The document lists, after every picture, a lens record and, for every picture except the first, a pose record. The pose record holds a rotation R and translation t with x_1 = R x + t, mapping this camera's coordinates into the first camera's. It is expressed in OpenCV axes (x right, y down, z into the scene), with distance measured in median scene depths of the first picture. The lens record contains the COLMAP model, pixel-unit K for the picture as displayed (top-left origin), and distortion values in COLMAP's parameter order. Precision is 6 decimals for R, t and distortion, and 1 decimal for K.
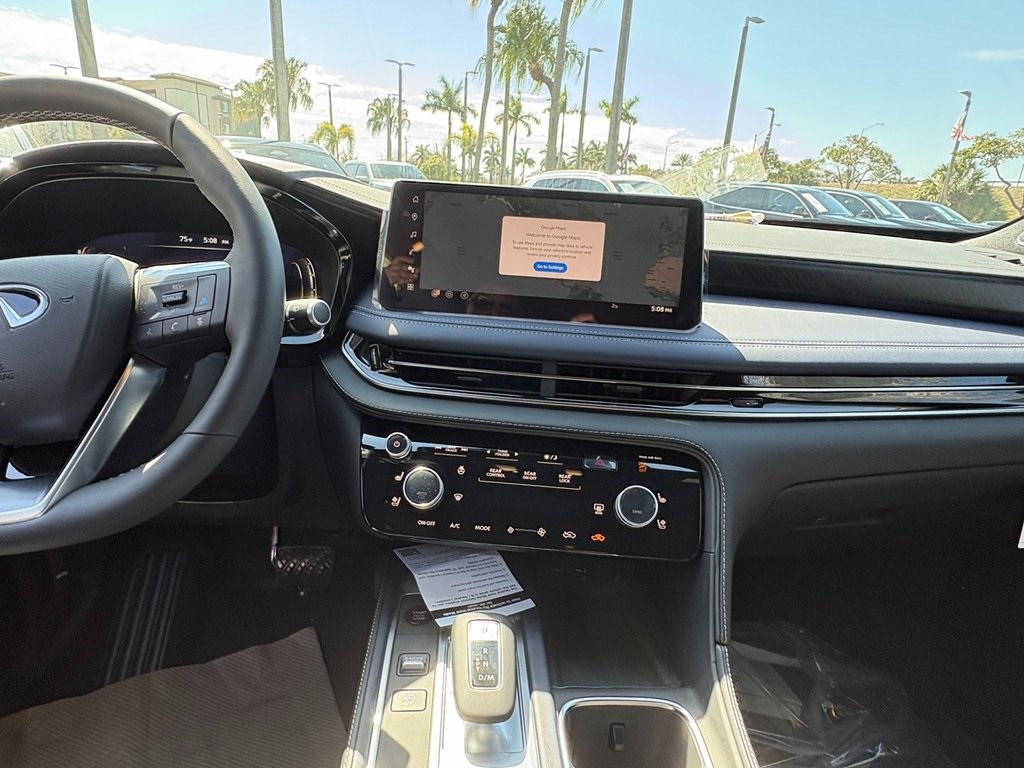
lens RADIAL K [[598.0, 0, 510.0], [0, 598.0, 383.5], [0, 0, 1]] dist [-0.002372, -0.000182]
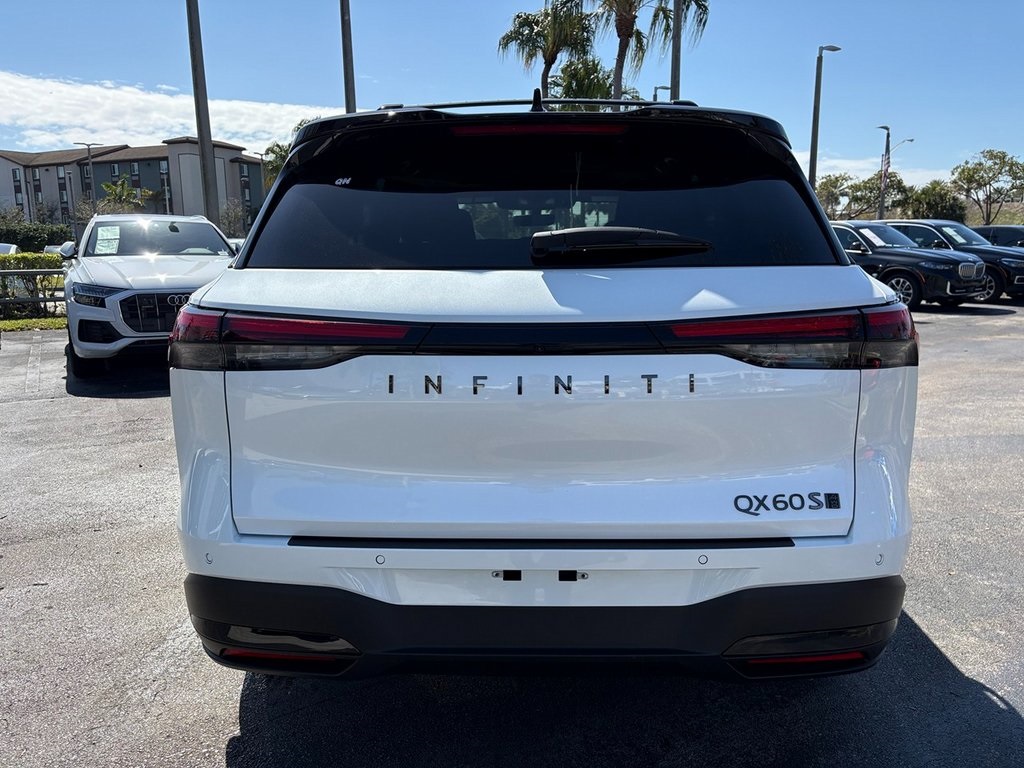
lens RADIAL K [[778.5, 0, 510.8], [0, 778.5, 384.1], [0, 0, 1]] dist [0.009862, -0.000692]
pose [[0.993805, -0.048585, -0.099951, 0.007567], [0.034832, 0.990232, -0.135006, 0.030351], [0.105534, 0.130688, 0.985791, -0.101211]]
